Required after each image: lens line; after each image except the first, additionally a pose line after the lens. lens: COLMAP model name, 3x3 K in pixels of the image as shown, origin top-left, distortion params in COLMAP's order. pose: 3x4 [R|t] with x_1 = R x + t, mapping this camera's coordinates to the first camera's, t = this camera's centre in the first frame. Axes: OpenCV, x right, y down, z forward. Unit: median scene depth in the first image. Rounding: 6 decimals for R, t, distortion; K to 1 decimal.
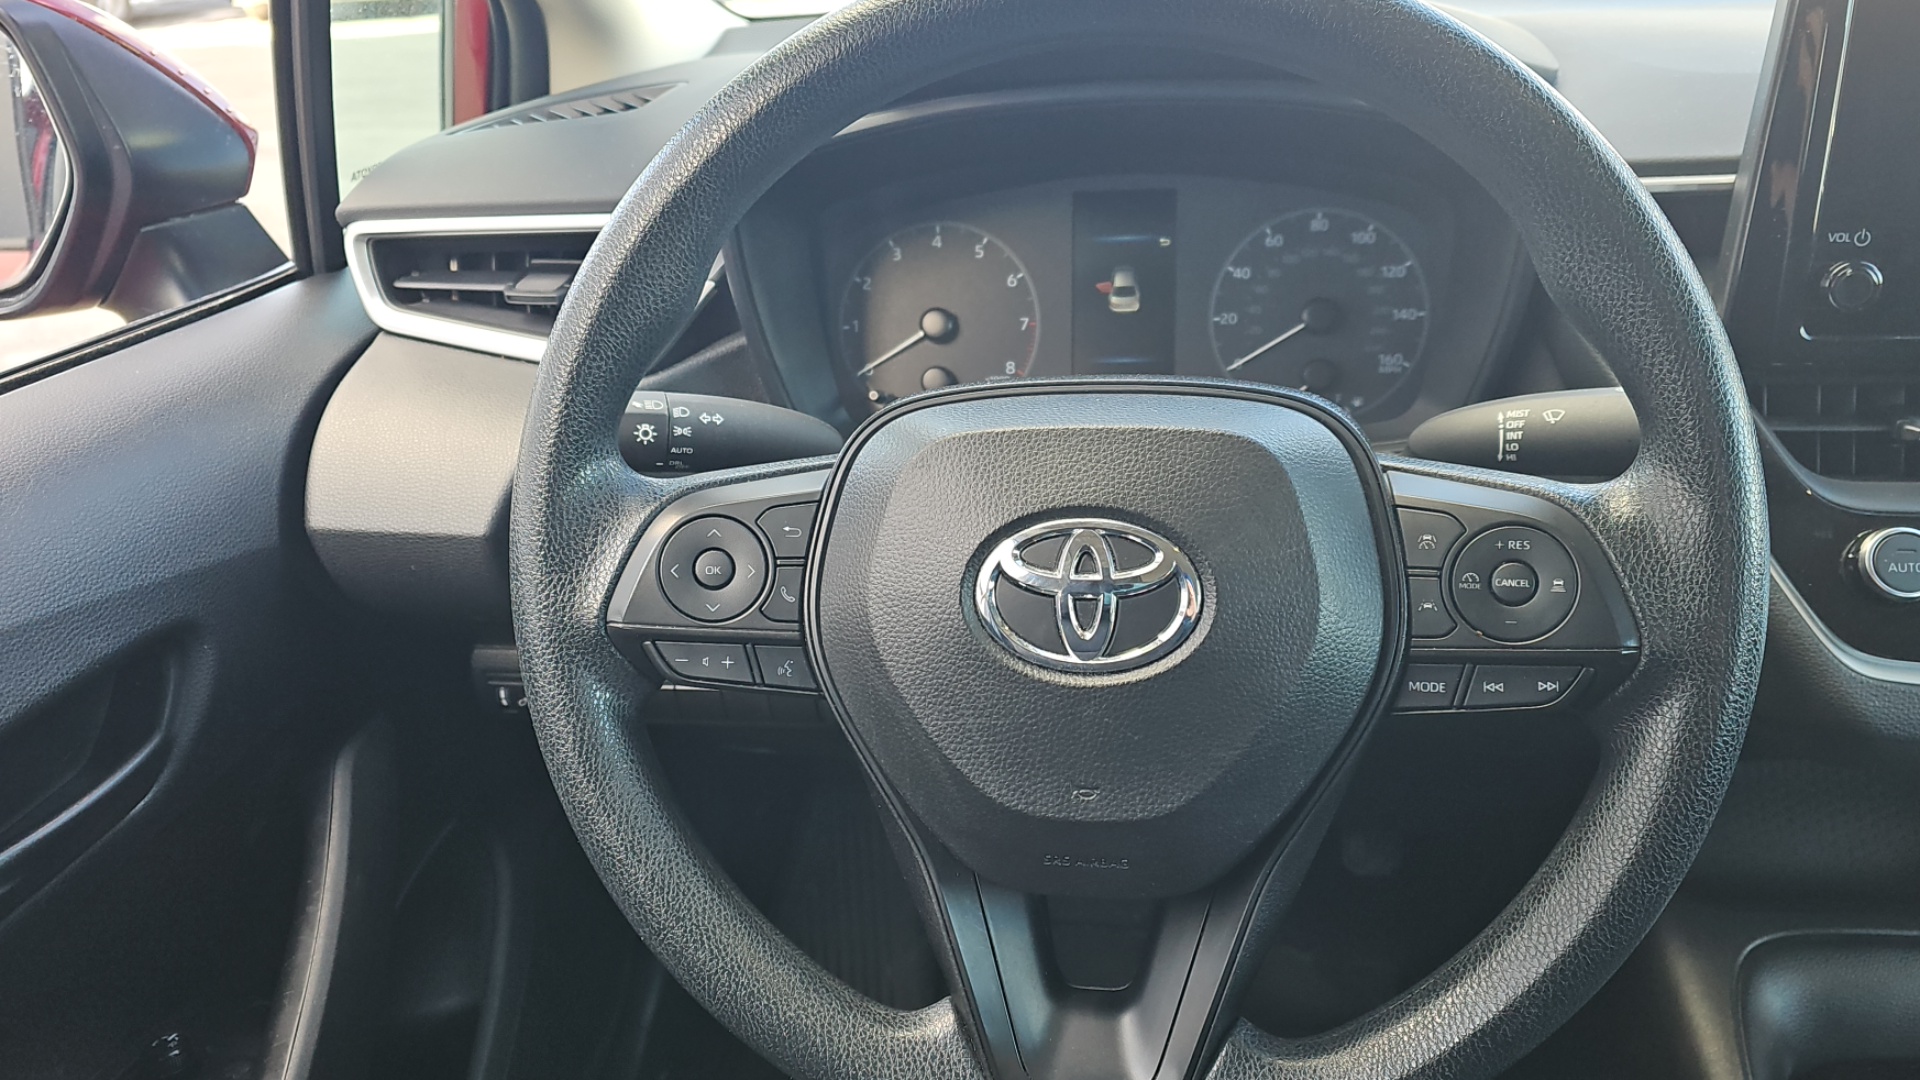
lens RADIAL K [[1392.6, 0, 971.5], [0, 1392.6, 548.8], [0, 0, 1]] dist [0.142904, -0.231584]
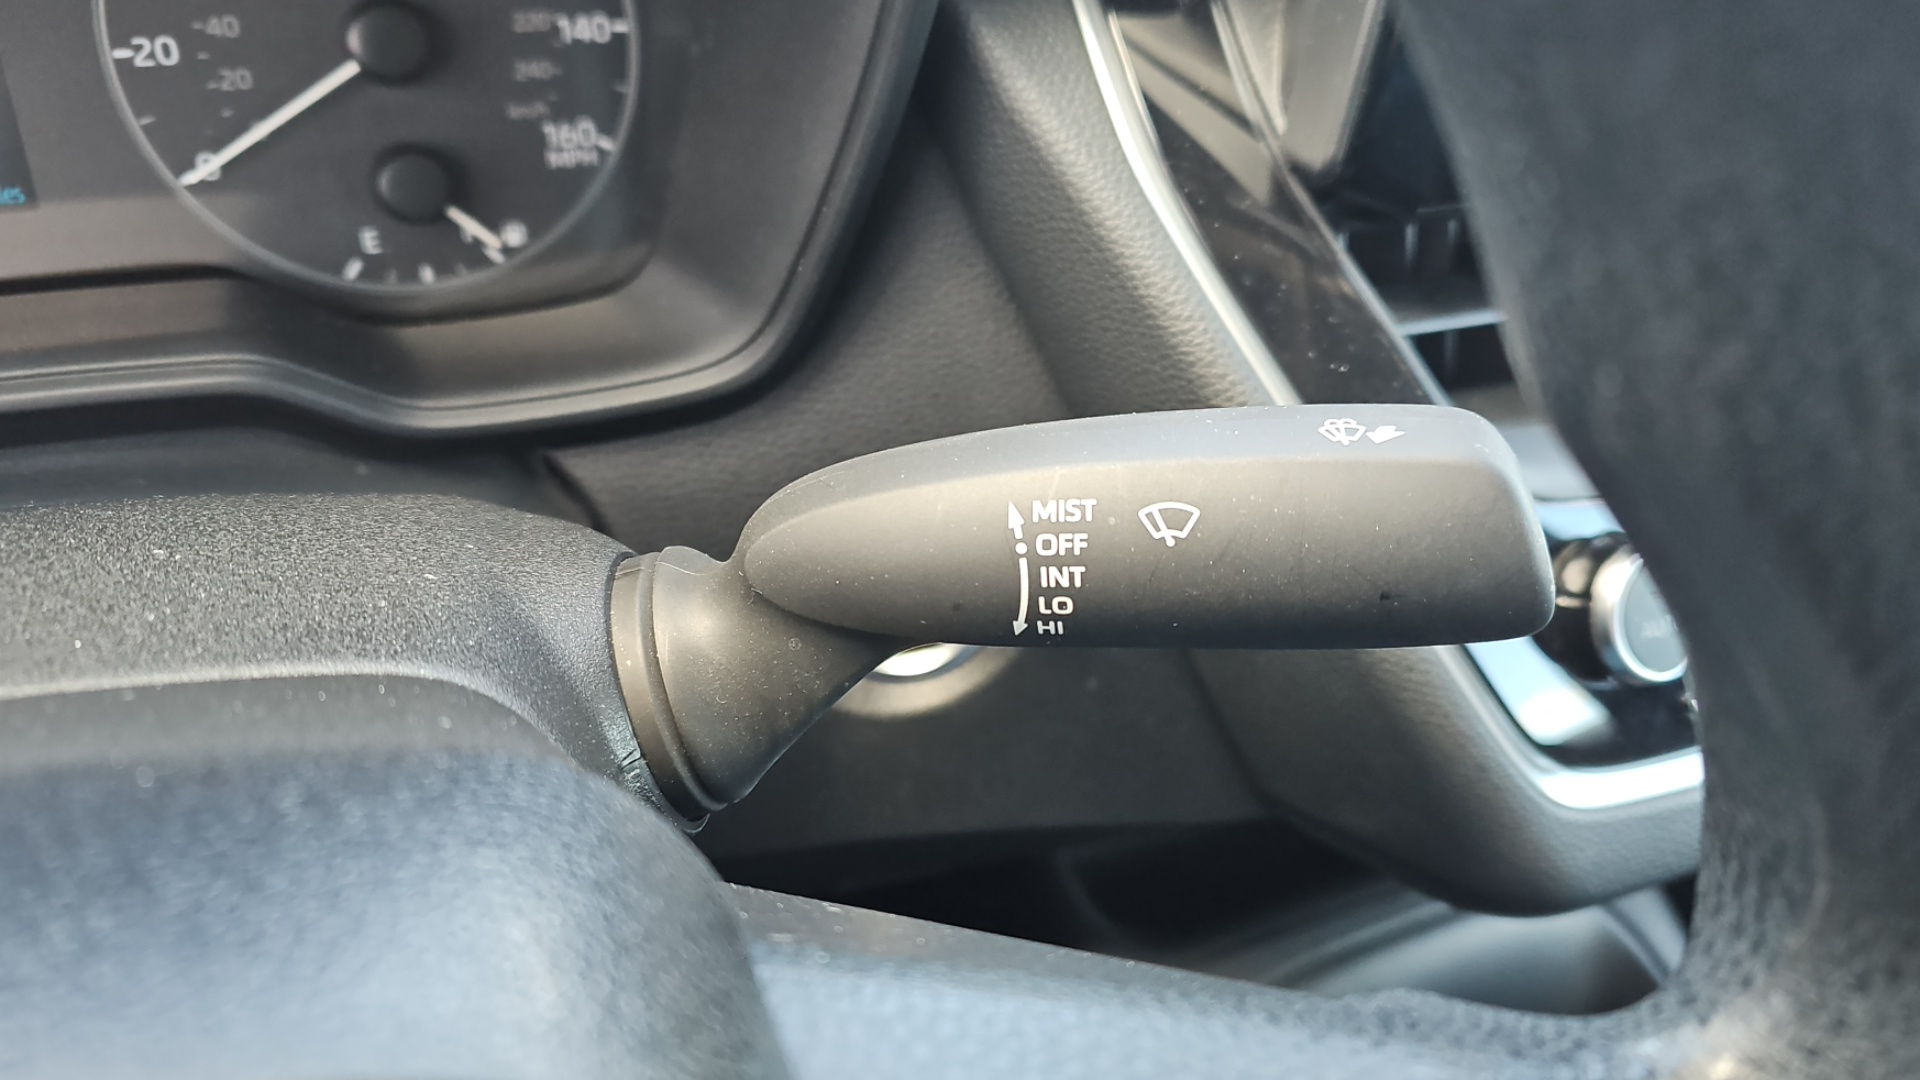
lens RADIAL K [[1508.6, 0, 960.0], [0, 1508.6, 540.0], [0, 0, 1]] dist [0.001871, 0.000343]
pose [[0.835107, -0.225322, 0.501822, 0.198670], [0.082215, 0.953139, 0.291149, -0.213643], [-0.543909, -0.201883, 0.814498, 0.782698]]
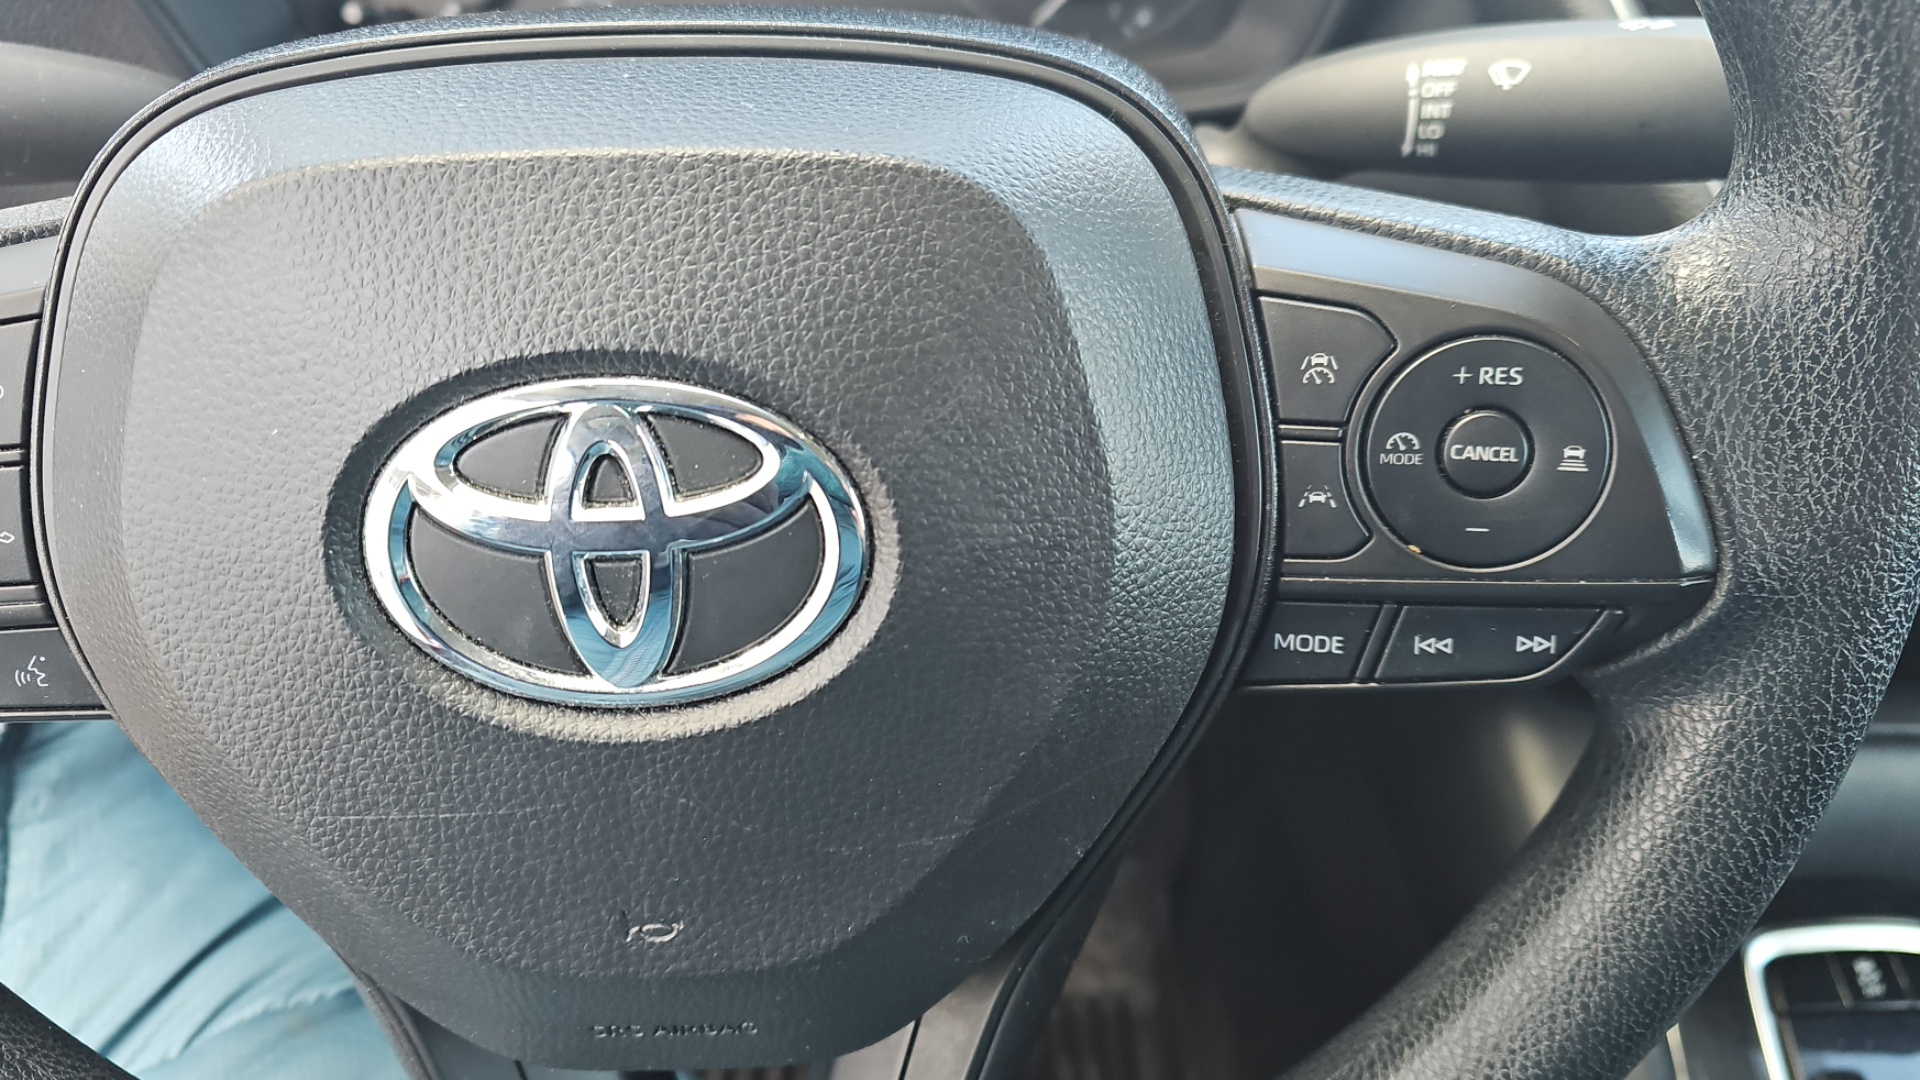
lens RADIAL K [[1383.9, 0, 966.9], [0, 1383.9, 526.3], [0, 0, 1]] dist [0.068697, -0.110720]
pose [[0.985366, -0.074641, 0.153243, 0.113606], [0.032188, 0.964332, 0.262733, -0.078773], [-0.167388, -0.253955, 0.952622, 0.505035]]
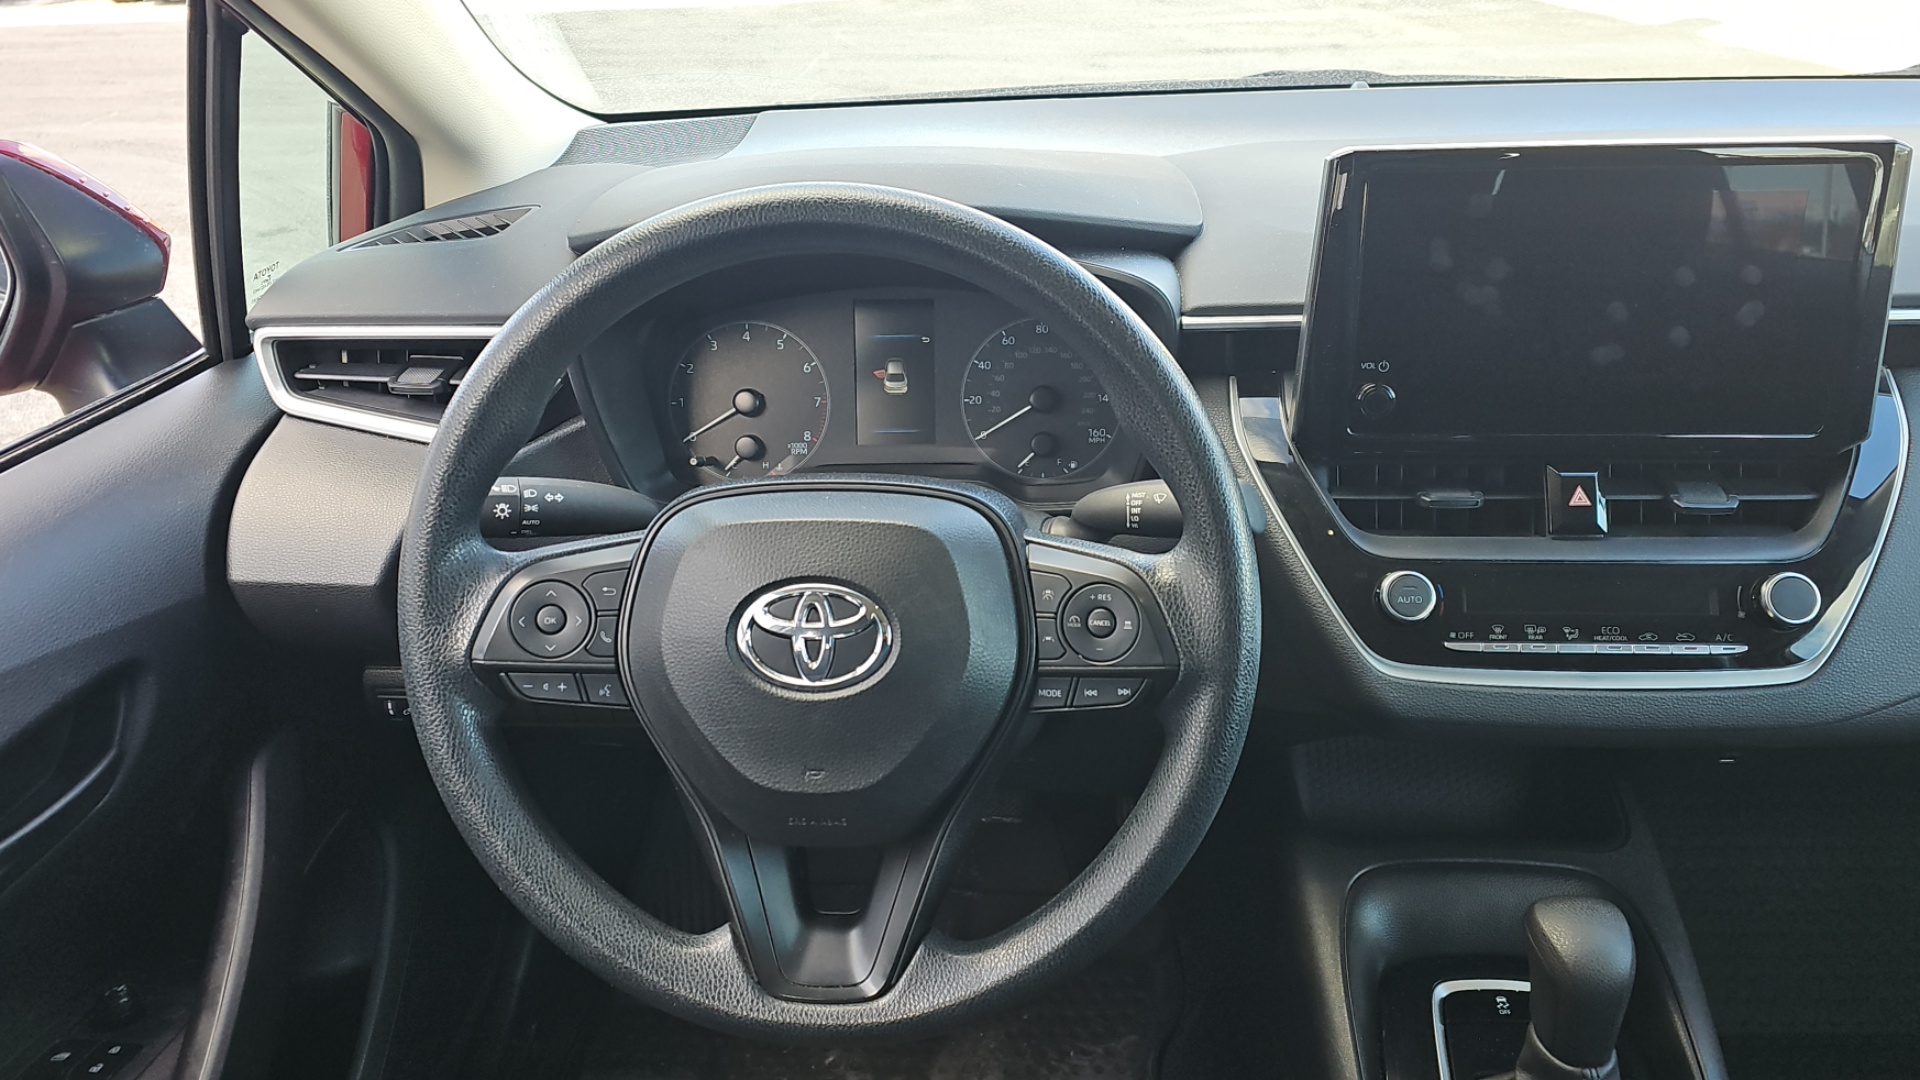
lens RADIAL K [[1375.2, 0, 980.1], [0, 1375.2, 532.1], [0, 0, 1]] dist [0.117222, -0.135493]
pose [[0.996298, -0.011664, 0.085174, 0.121194], [0.011587, 0.999932, 0.001396, -0.068673], [-0.085185, -0.000404, 0.996365, -0.399340]]
